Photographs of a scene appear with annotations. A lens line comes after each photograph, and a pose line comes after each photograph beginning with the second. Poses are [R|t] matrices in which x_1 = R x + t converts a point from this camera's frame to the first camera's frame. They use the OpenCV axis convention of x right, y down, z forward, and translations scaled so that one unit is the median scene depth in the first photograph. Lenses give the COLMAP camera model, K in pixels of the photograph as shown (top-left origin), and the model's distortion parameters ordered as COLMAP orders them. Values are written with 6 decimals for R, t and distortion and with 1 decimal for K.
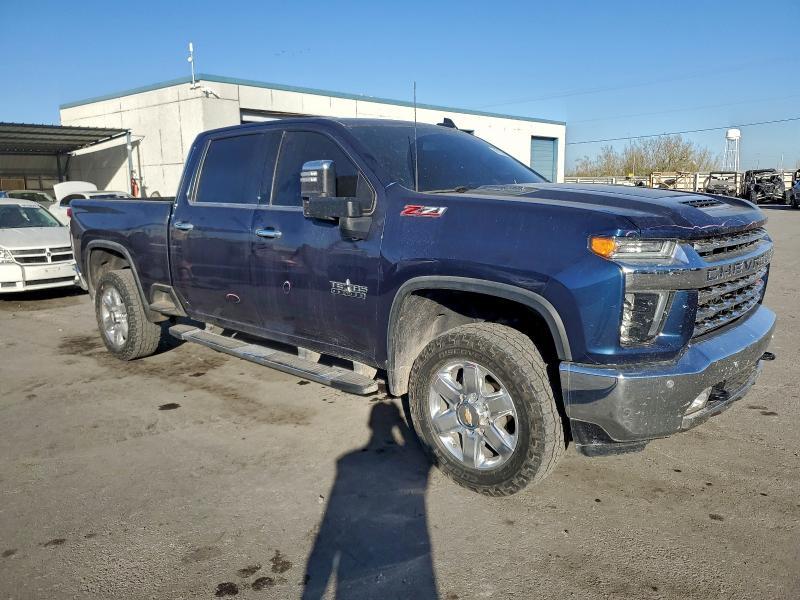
lens RADIAL K [[652.1, 0, 400.0], [0, 652.1, 300.0], [0, 0, 1]] dist [0.051194, 0.000887]
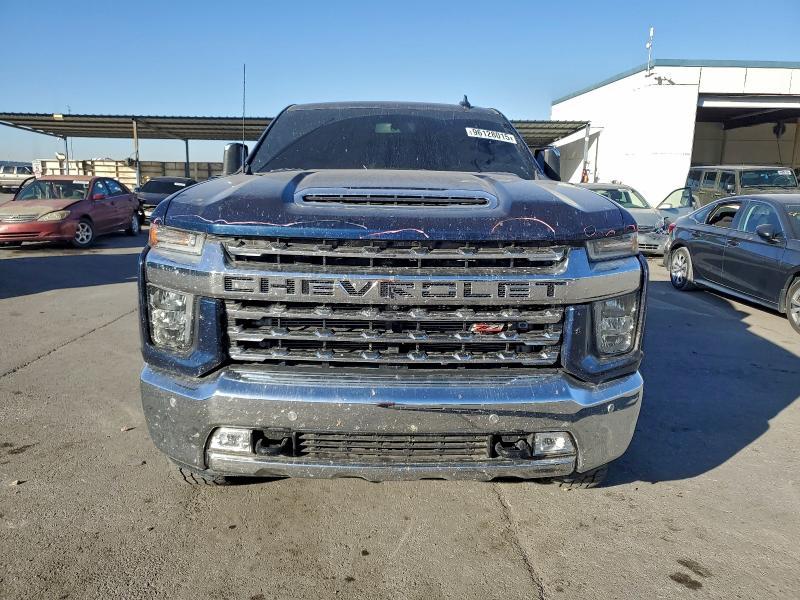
lens RADIAL K [[652.1, 0, 400.0], [0, 652.1, 300.0], [0, 0, 1]] dist [0.051194, 0.000887]
pose [[0.669776, 0.175034, -0.721640, 0.186298], [-0.168146, 0.982329, 0.082203, -0.018789], [0.723276, 0.066283, 0.687371, 0.097325]]
